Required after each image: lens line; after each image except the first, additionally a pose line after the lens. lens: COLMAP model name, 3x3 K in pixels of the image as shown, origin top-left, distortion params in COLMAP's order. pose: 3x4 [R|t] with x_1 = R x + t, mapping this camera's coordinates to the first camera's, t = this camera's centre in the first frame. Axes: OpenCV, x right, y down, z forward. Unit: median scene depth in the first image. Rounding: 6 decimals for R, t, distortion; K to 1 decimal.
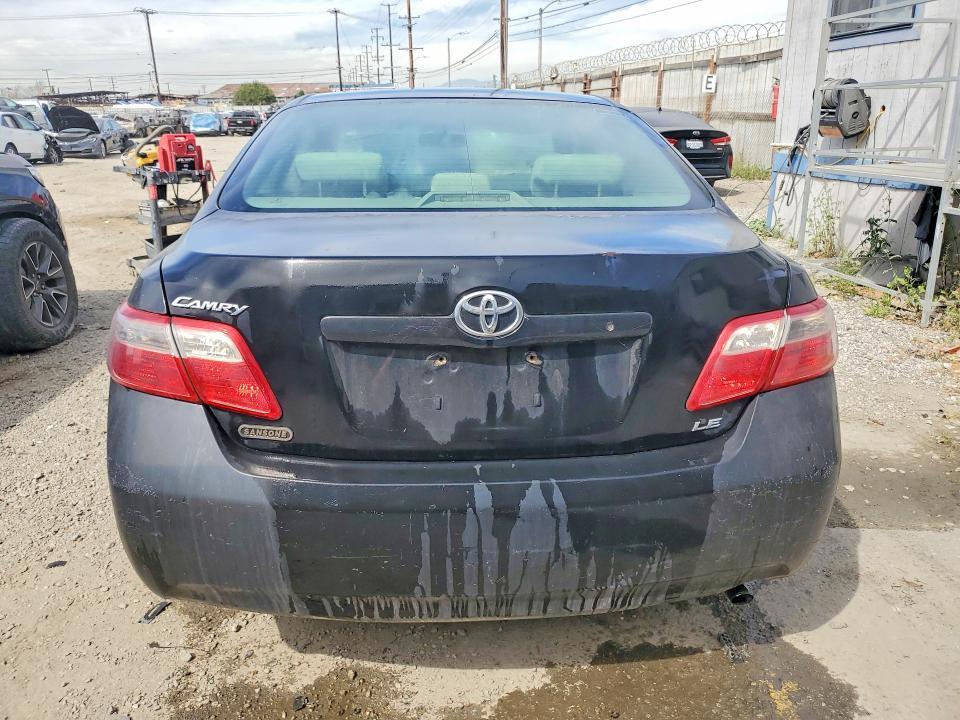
lens RADIAL K [[759.6, 0, 480.7], [0, 759.6, 357.1], [0, 0, 1]] dist [-0.012099, 0.031163]
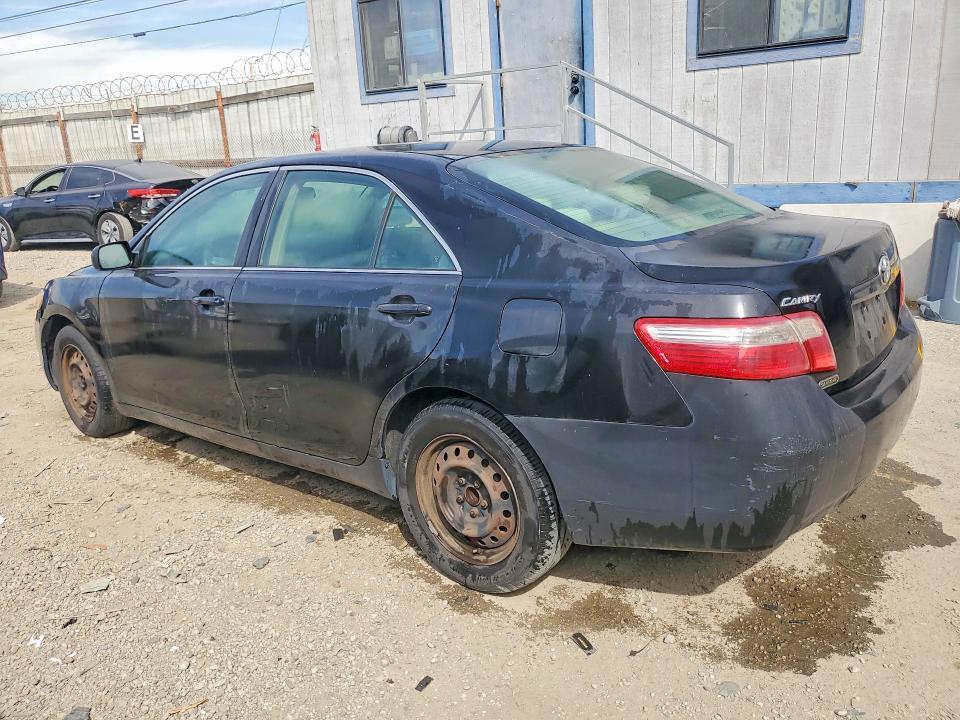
lens RADIAL K [[759.6, 0, 476.5], [0, 759.6, 365.7], [0, 0, 1]] dist [-0.012099, 0.031163]
pose [[0.669235, -0.242330, 0.702425, -0.174819], [0.273834, 0.959224, 0.070028, -0.021243], [-0.690753, 0.145483, 0.708305, 0.046369]]
